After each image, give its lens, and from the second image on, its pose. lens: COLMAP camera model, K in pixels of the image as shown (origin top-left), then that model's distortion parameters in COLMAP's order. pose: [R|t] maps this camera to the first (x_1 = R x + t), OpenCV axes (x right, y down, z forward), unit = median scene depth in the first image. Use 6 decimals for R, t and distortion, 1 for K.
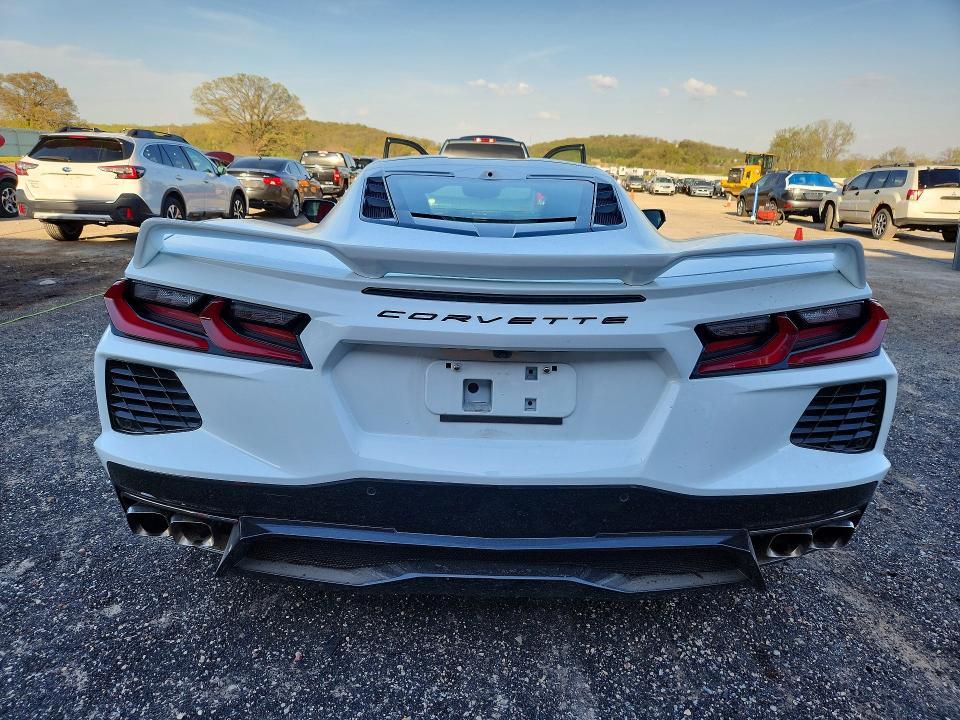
lens RADIAL K [[645.3, 0, 473.2], [0, 645.3, 354.4], [0, 0, 1]] dist [0.065118, -0.054515]
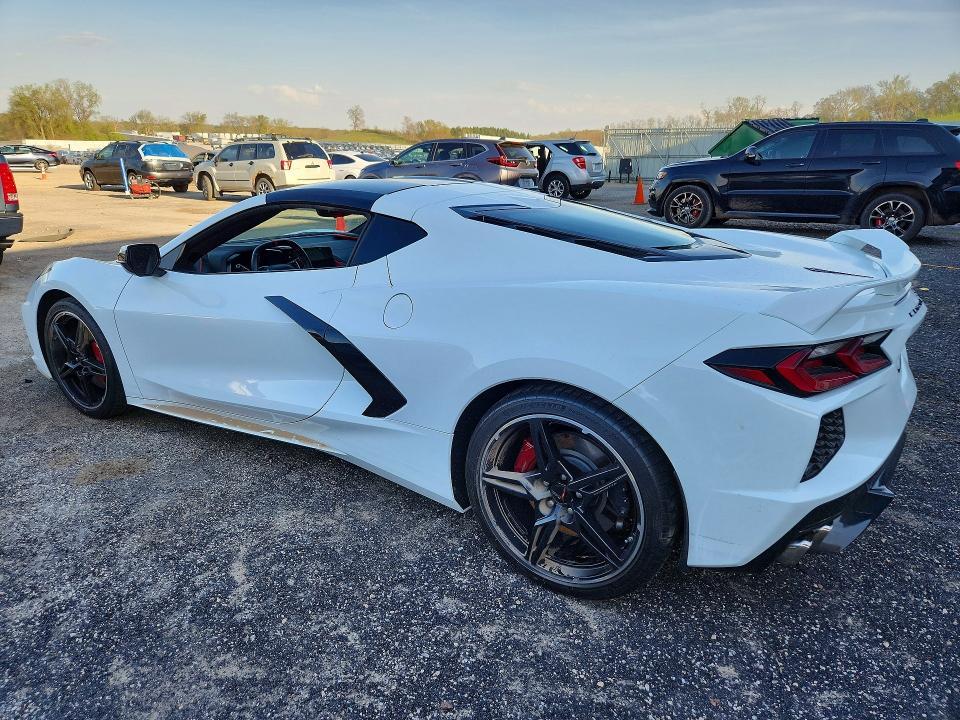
lens RADIAL K [[645.3, 0, 473.2], [0, 645.3, 354.4], [0, 0, 1]] dist [0.065118, -0.054515]
pose [[0.537498, -0.278158, 0.796068, -0.150181], [0.235508, 0.955983, 0.175021, -0.037379], [-0.809711, 0.093407, 0.579347, 0.070868]]
